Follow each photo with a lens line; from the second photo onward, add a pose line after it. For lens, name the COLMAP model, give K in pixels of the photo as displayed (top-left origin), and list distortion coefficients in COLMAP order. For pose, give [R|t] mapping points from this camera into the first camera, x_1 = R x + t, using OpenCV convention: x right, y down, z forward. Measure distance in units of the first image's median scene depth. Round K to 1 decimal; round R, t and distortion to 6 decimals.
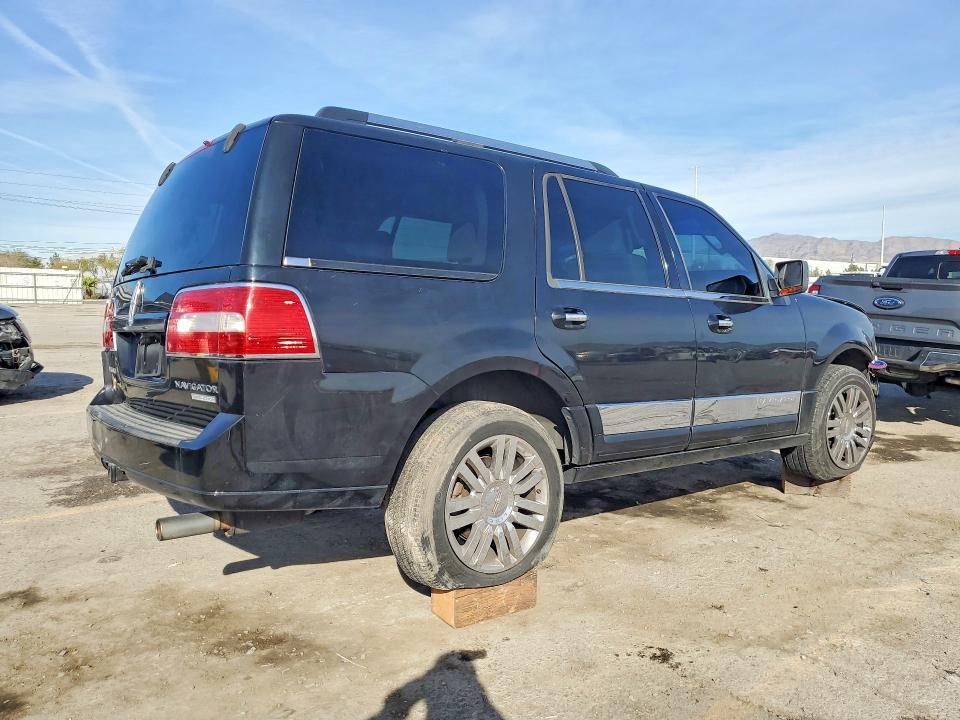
lens RADIAL K [[769.7, 0, 480.0], [0, 769.7, 360.0], [0, 0, 1]] dist [0.073776, 0.002244]
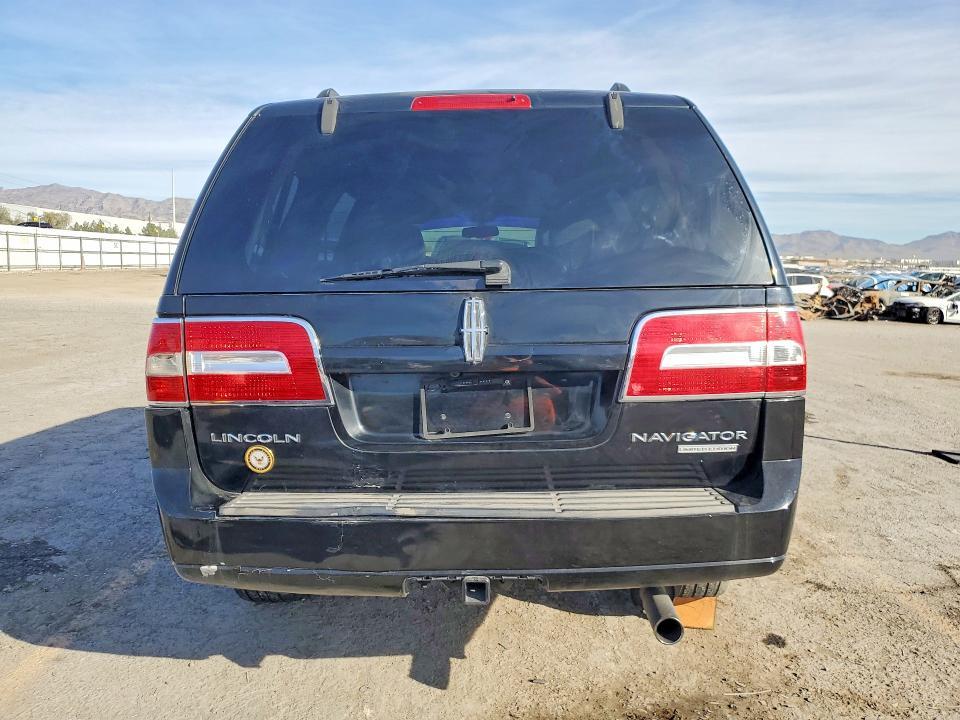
lens RADIAL K [[754.4, 0, 480.0], [0, 754.4, 360.0], [0, 0, 1]] dist [0.080458, -0.096254]
pose [[0.619763, -0.099050, 0.778513, -0.774049], [0.051839, 0.995004, 0.085326, -0.083892], [-0.783075, -0.012524, 0.621801, 0.498154]]
